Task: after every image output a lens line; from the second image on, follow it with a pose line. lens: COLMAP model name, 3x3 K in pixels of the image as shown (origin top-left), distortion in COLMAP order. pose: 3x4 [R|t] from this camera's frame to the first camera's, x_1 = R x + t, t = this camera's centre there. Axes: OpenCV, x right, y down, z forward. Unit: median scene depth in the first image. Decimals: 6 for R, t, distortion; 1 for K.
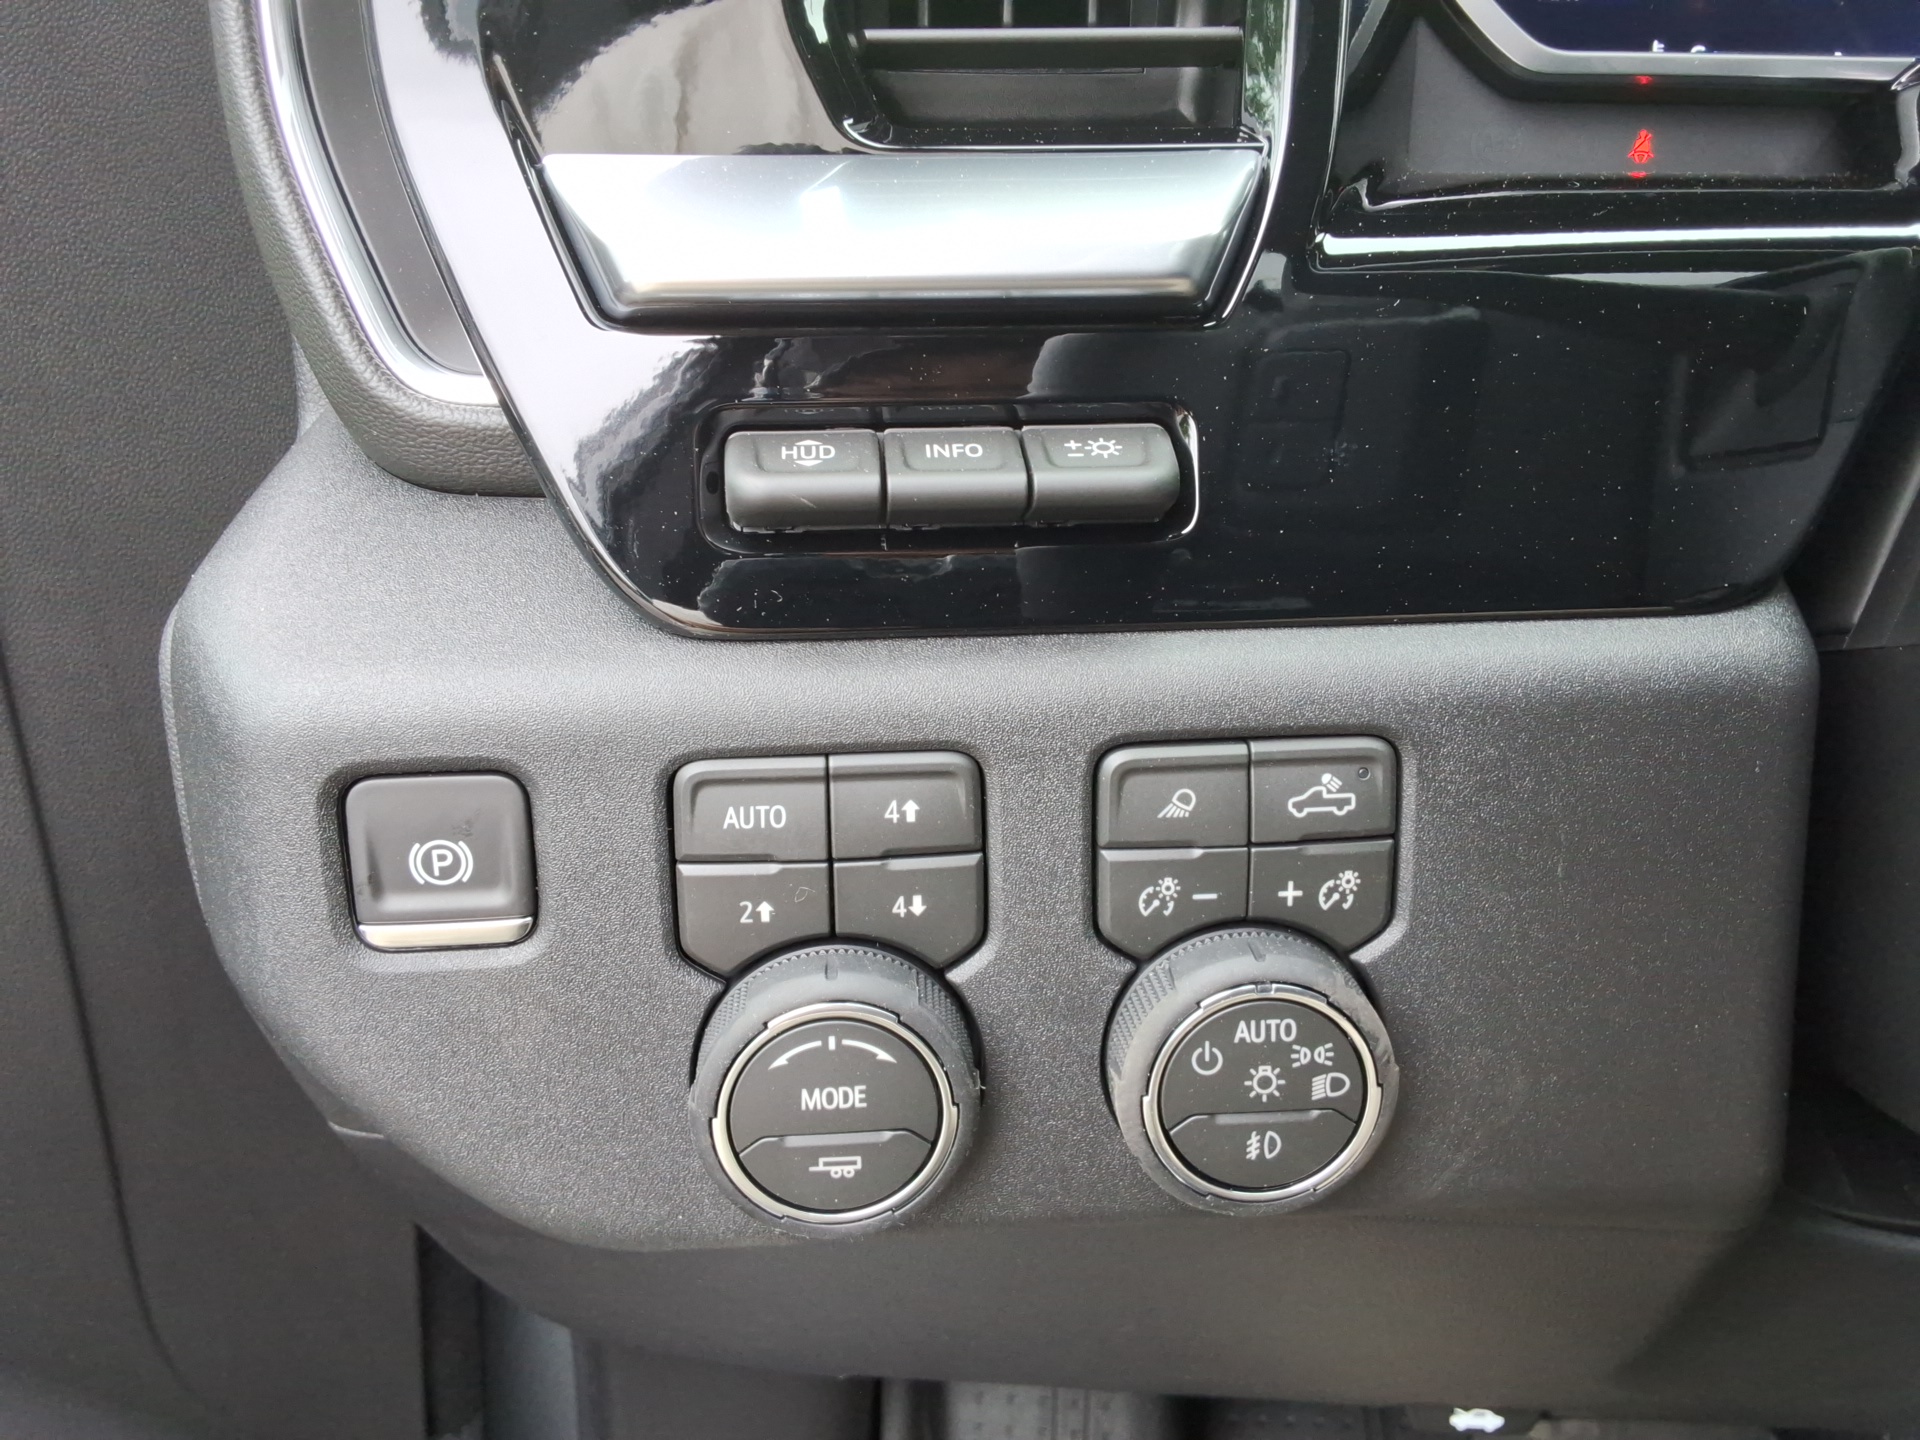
lens RADIAL K [[1549.5, 0, 976.0], [0, 1549.5, 687.5], [0, 0, 1]] dist [0.143003, -0.248872]
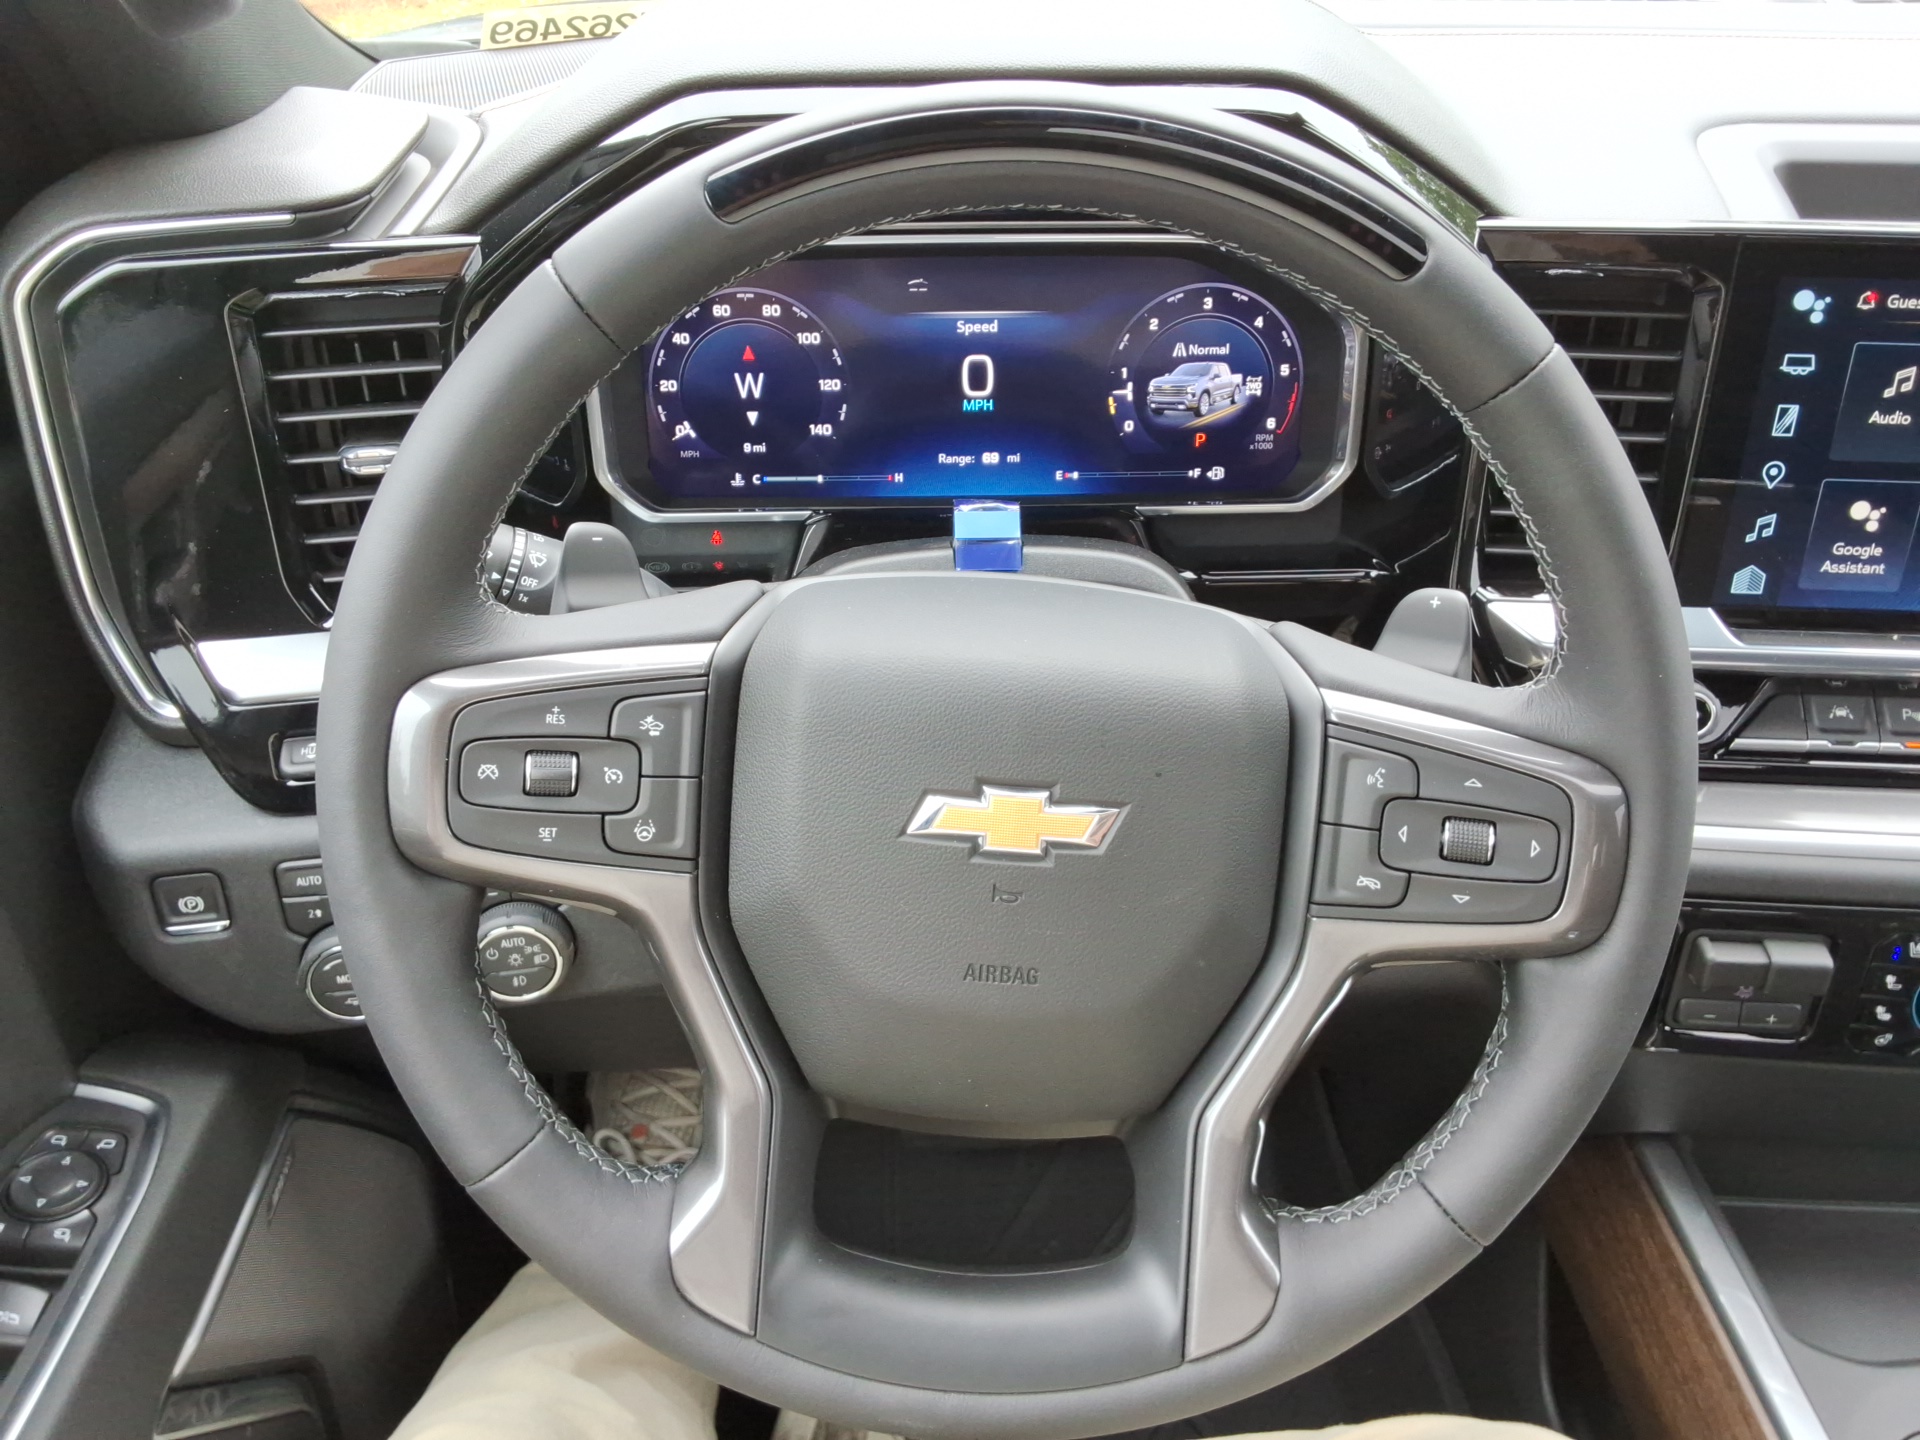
lens RADIAL K [[1549.5, 0, 976.0], [0, 1549.5, 687.5], [0, 0, 1]] dist [0.143003, -0.248872]
pose [[0.997112, -0.053243, 0.054156, 0.864566], [0.042930, 0.983384, 0.176388, -0.666923], [-0.062648, -0.173554, 0.982830, -1.668009]]
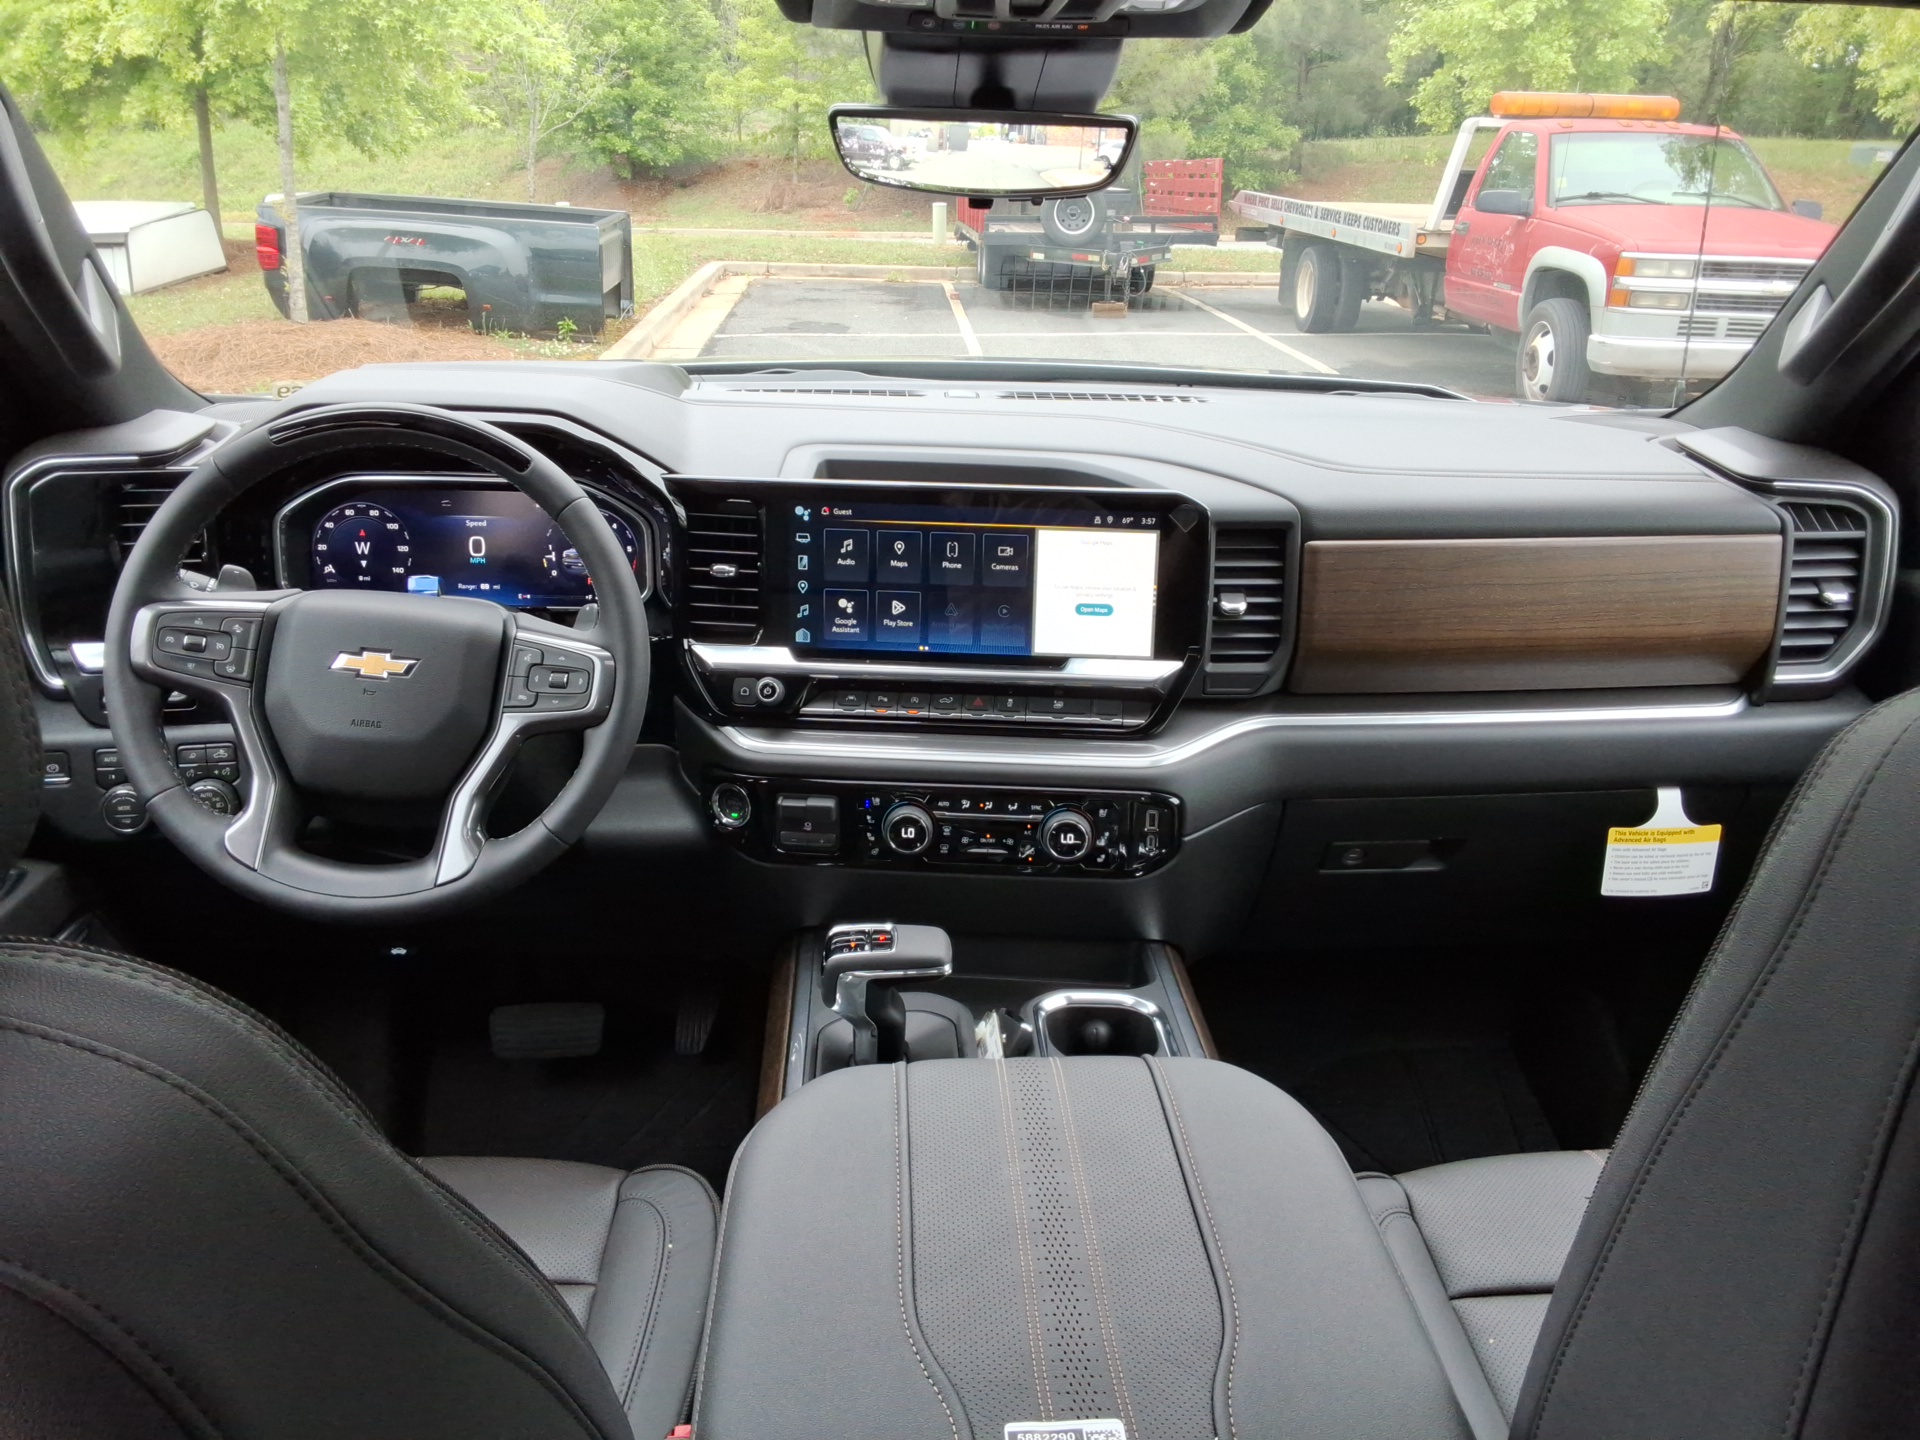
lens RADIAL K [[1541.9, 0, 991.3], [0, 1541.9, 693.7], [0, 0, 1]] dist [0.099604, -0.161625]
pose [[0.993518, -0.022448, 0.111433, 2.384614], [0.027344, 0.998718, -0.042607, 0.174419], [-0.110334, 0.045378, 0.992858, -4.962097]]
